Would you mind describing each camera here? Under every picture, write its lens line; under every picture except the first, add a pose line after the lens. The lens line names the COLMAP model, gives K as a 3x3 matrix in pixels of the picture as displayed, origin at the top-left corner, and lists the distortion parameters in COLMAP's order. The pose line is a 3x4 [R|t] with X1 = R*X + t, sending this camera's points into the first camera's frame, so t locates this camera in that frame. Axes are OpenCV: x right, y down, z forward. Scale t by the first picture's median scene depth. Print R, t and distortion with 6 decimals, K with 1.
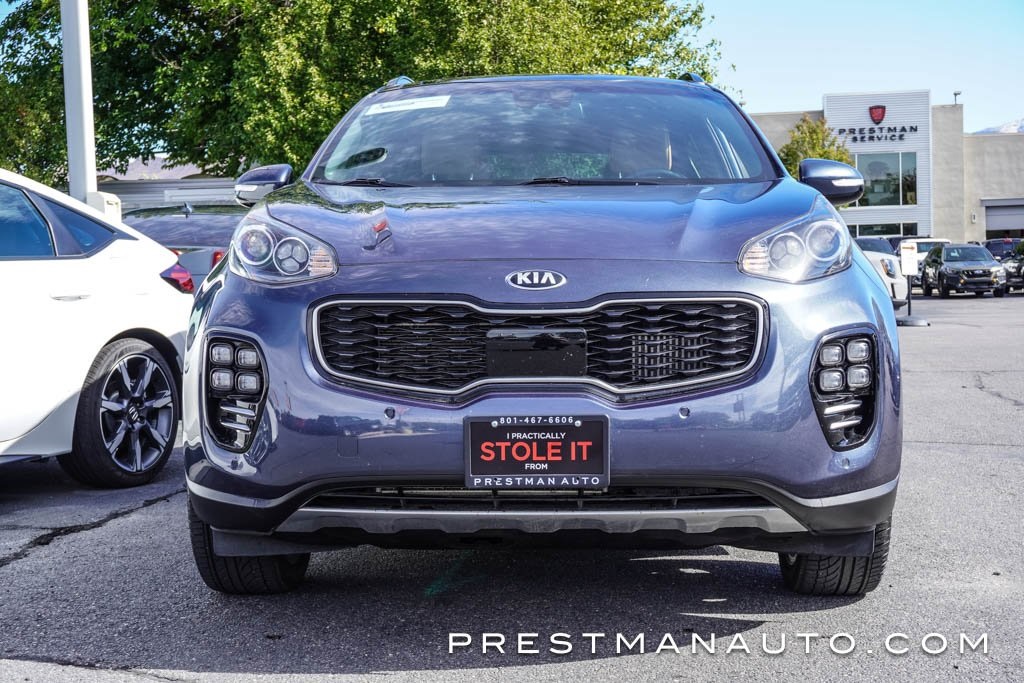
lens RADIAL K [[1444.8, 0, 512.0], [0, 1444.8, 341.5], [0, 0, 1]] dist [0.000131, 0.079100]
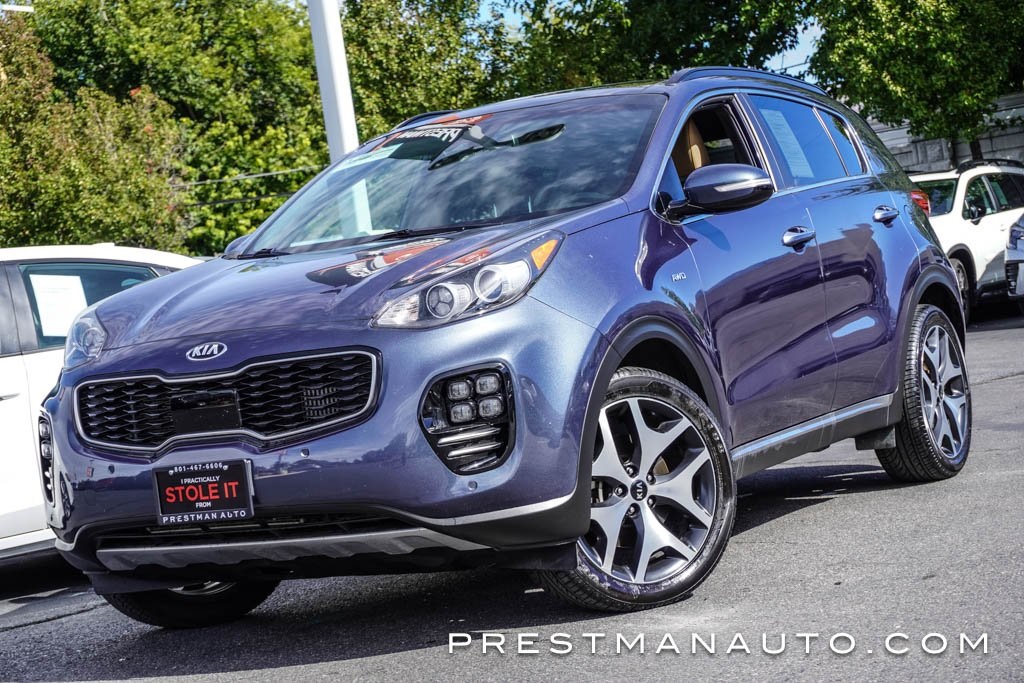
lens RADIAL K [[2243.4, 0, 512.0], [0, 2243.4, 341.5], [0, 0, 1]] dist [0.059427, 0.518407]
pose [[0.882684, -0.092563, -0.460762, 1.129421], [0.094378, 0.995352, -0.019157, 0.009468], [0.460393, -0.026576, 0.887317, -0.567028]]
